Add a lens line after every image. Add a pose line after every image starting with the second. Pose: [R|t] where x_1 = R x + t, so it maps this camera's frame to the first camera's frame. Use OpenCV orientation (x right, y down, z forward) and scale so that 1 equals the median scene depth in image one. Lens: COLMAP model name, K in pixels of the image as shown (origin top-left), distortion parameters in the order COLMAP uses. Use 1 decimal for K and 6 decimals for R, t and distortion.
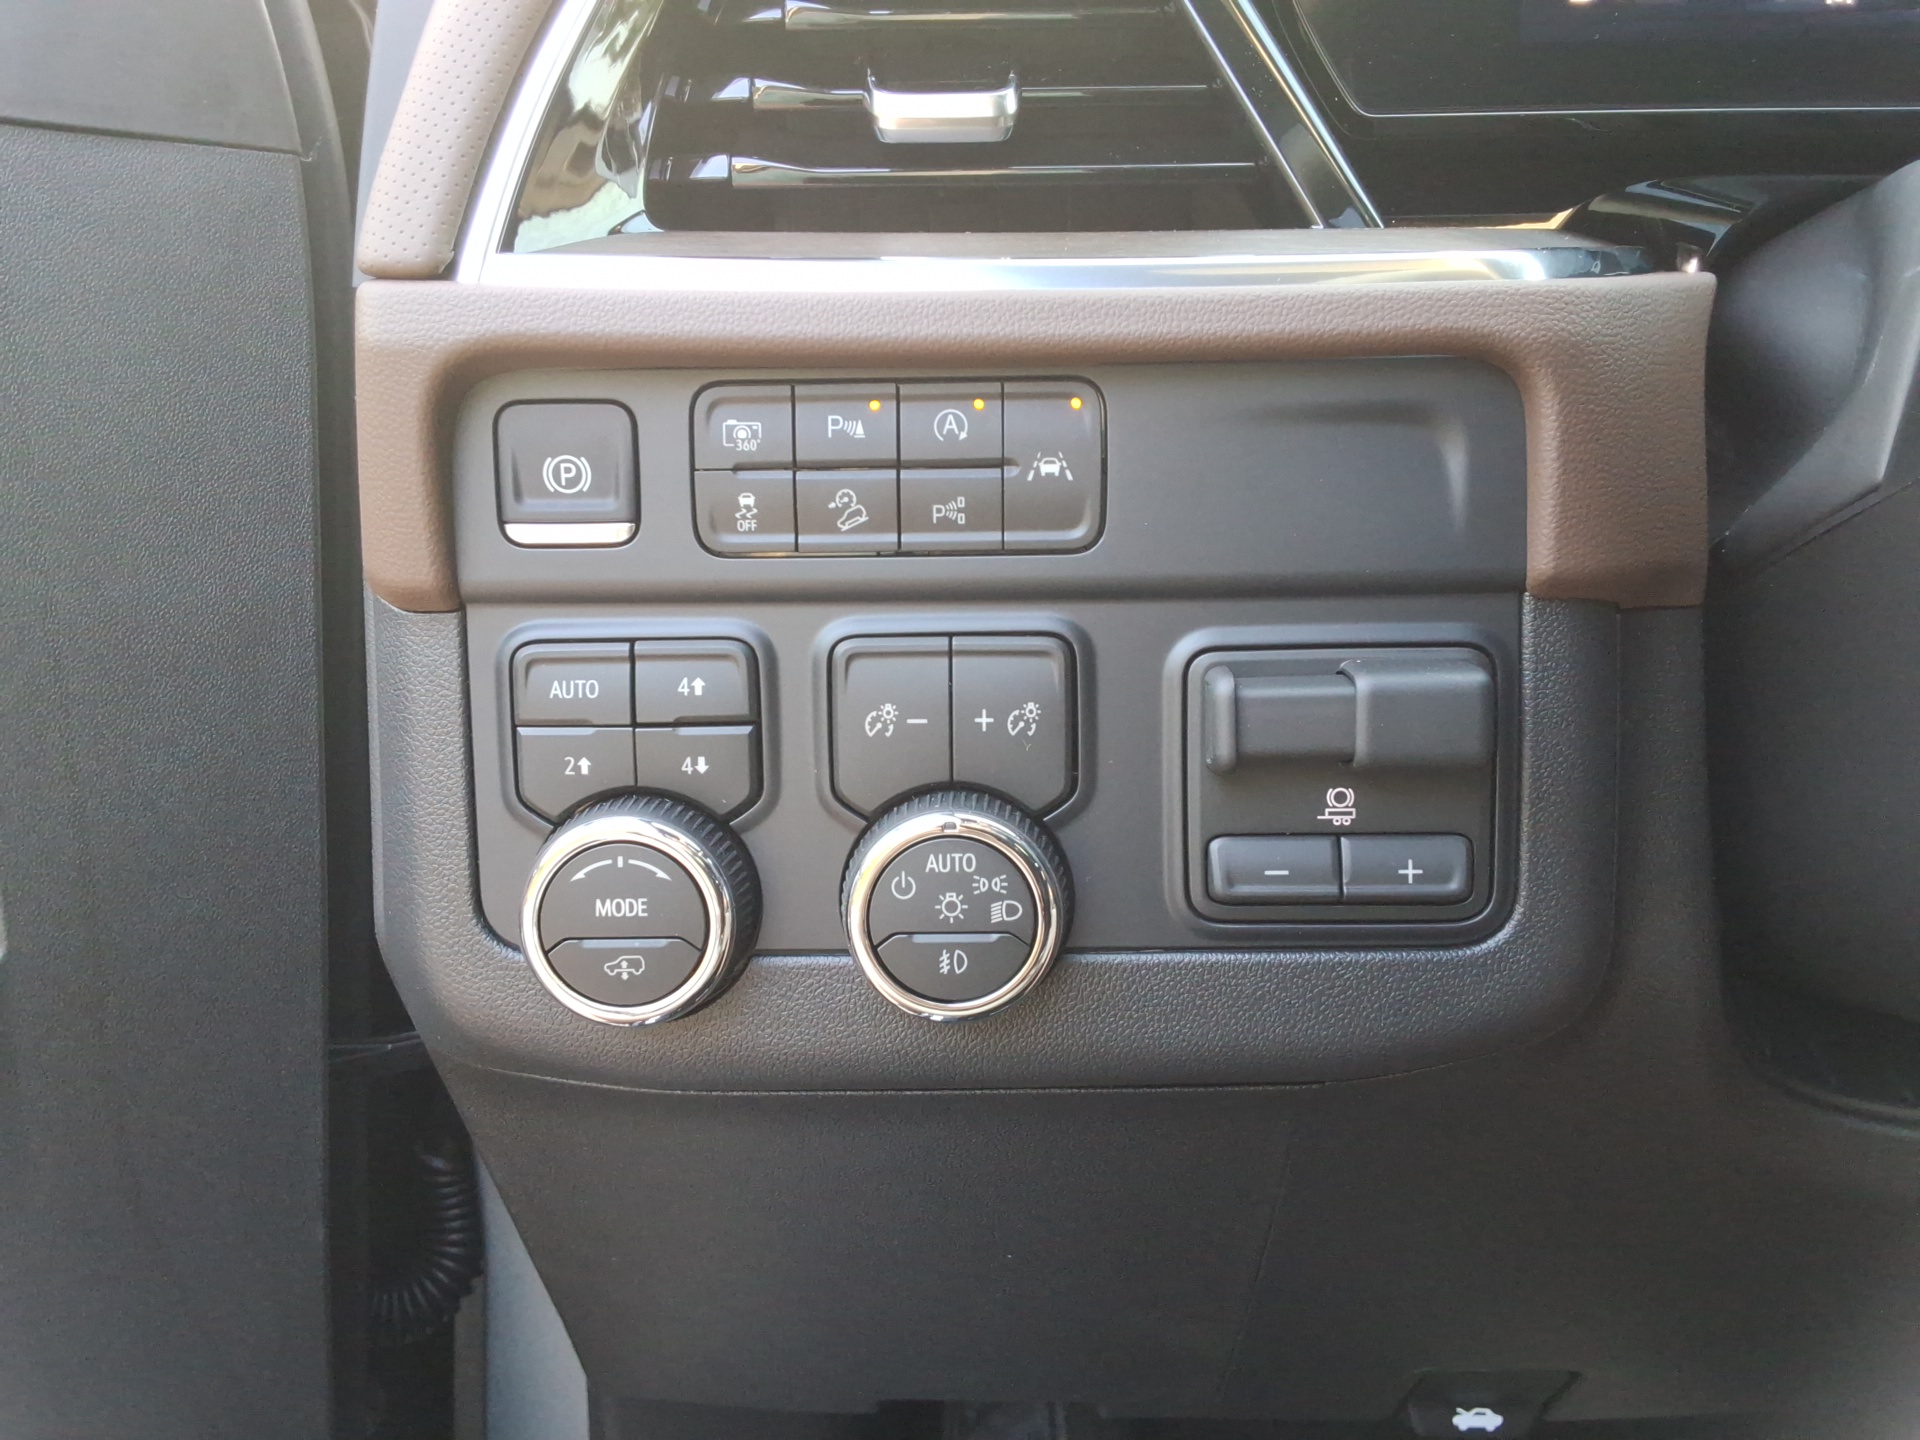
lens RADIAL K [[1551.3, 0, 973.8], [0, 1551.3, 704.9], [0, 0, 1]] dist [0.122607, -0.178747]
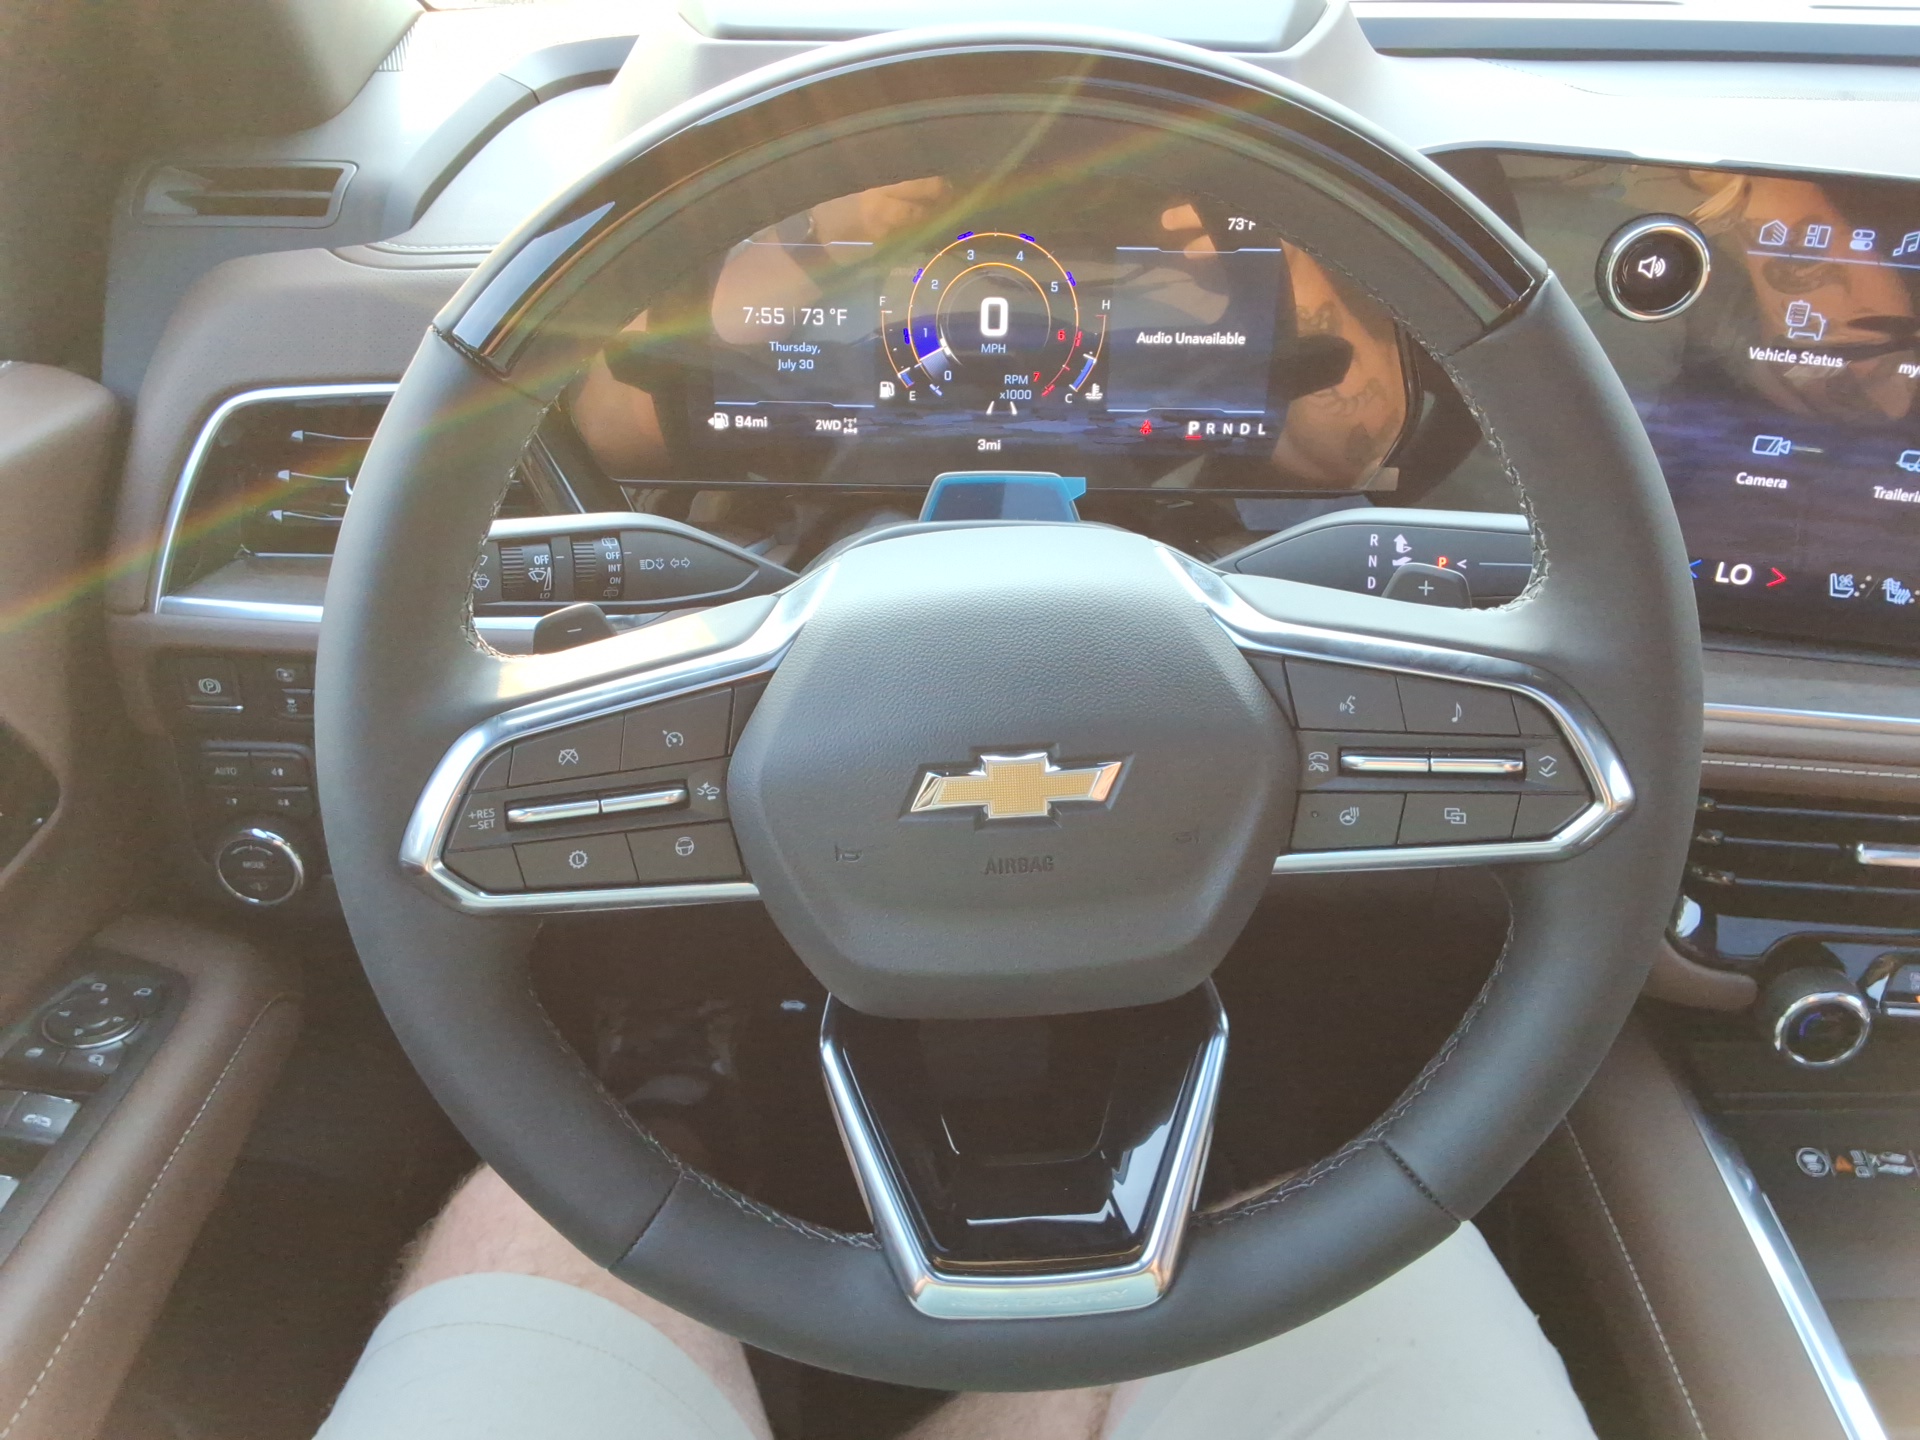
lens RADIAL K [[1551.3, 0, 973.8], [0, 1551.3, 704.9], [0, 0, 1]] dist [0.122607, -0.178747]
pose [[0.999046, 0.028379, 0.033179, 0.766232], [-0.037894, 0.941068, 0.336087, -0.930425], [-0.021686, -0.337023, 0.941246, -1.176056]]
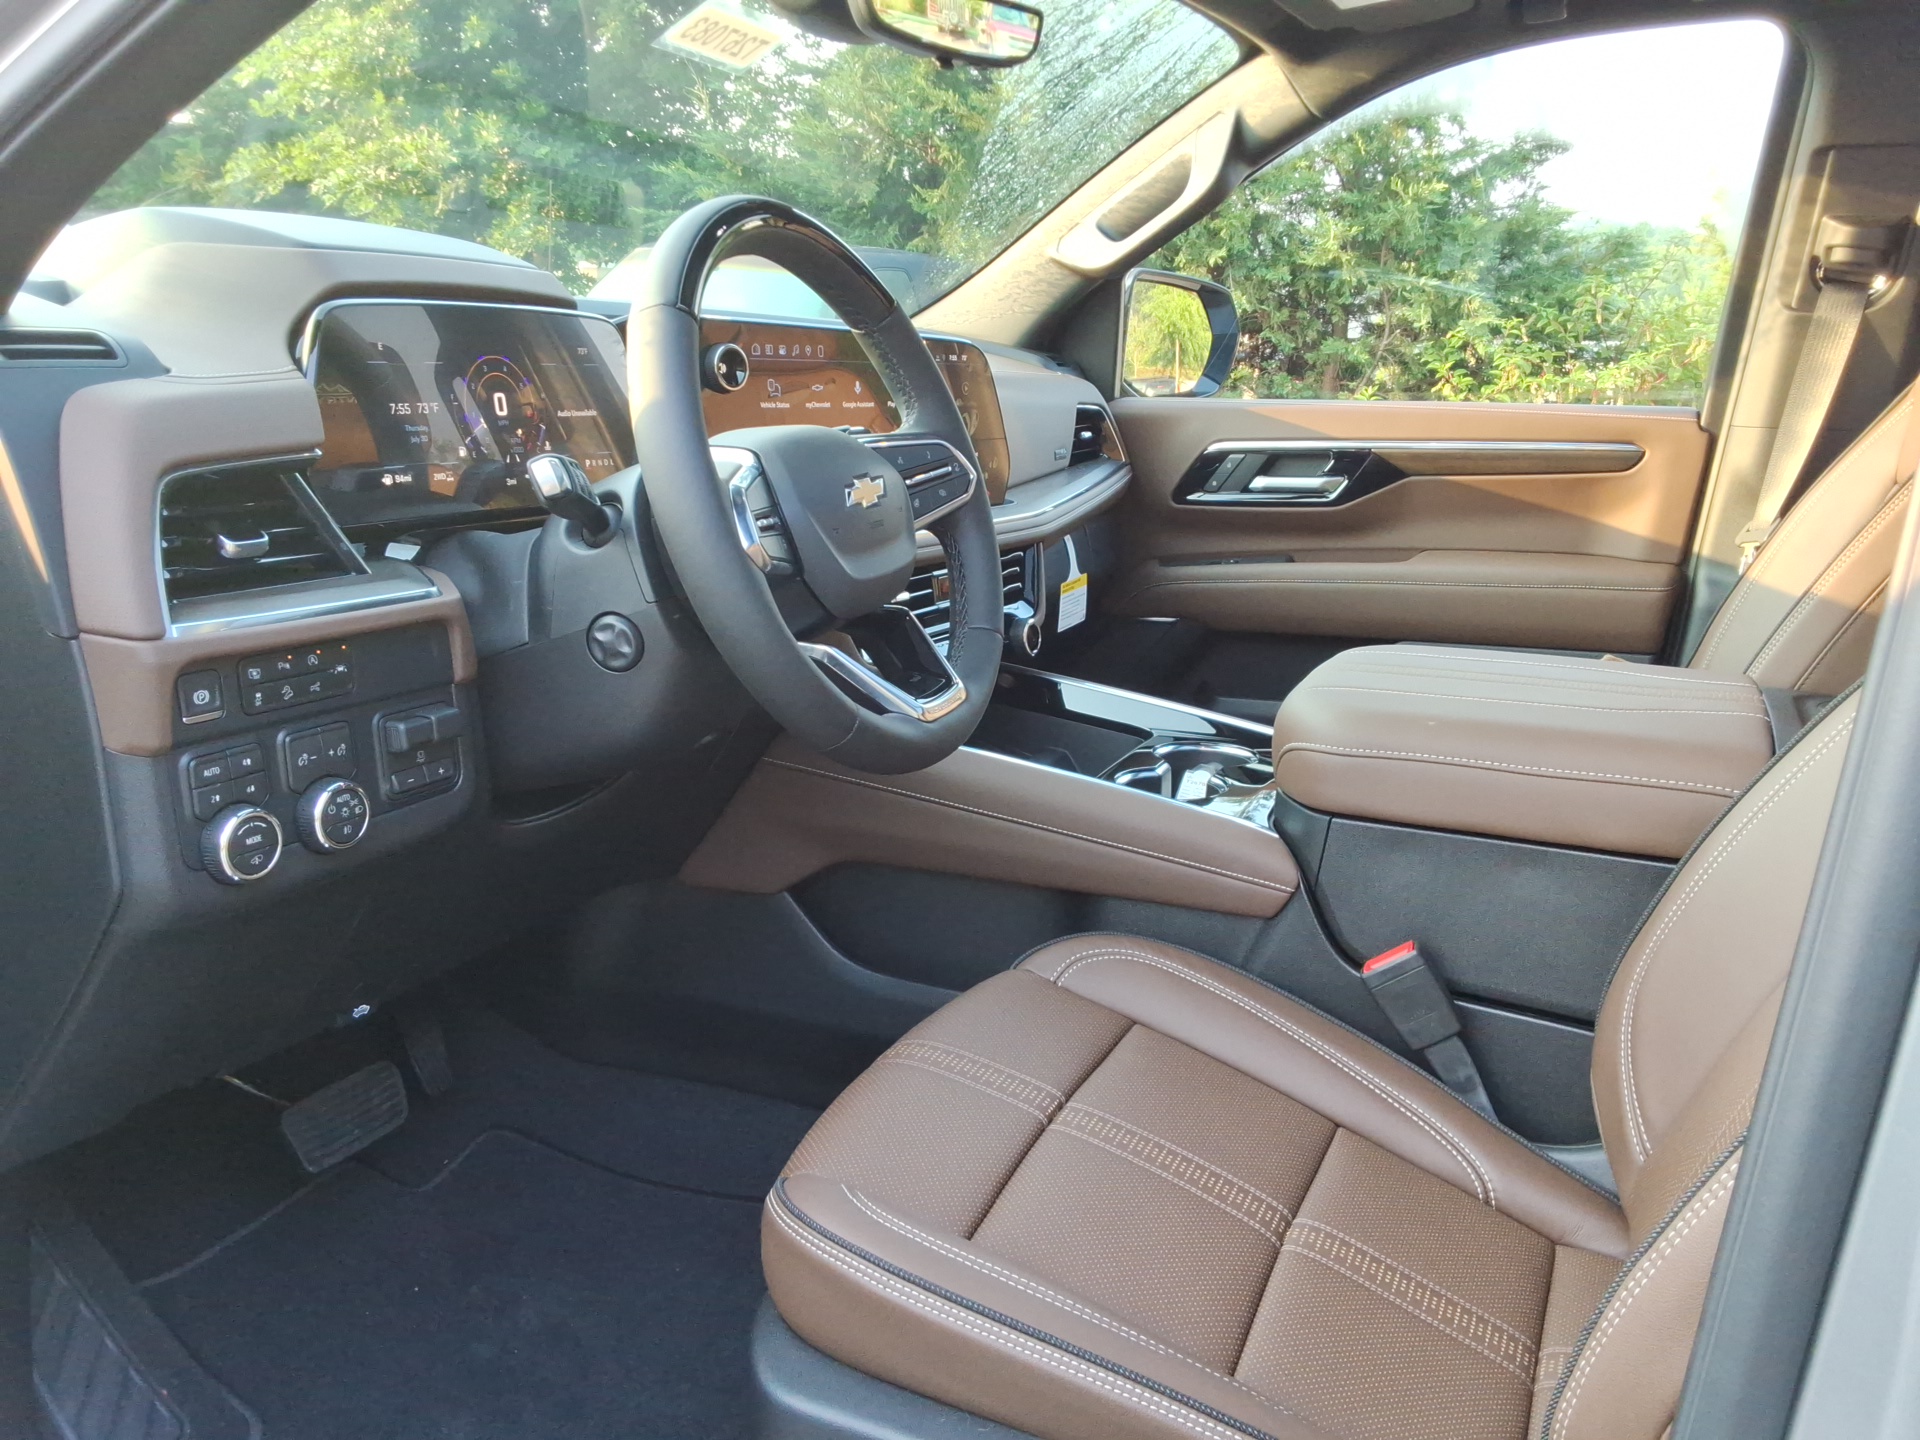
lens RADIAL K [[1551.3, 0, 973.8], [0, 1551.3, 704.9], [0, 0, 1]] dist [0.122607, -0.178747]
pose [[0.407855, -0.174549, 0.896207, -2.251573], [0.141390, 0.981790, 0.126872, -0.298759], [-0.902033, 0.074969, 0.425107, -1.470288]]
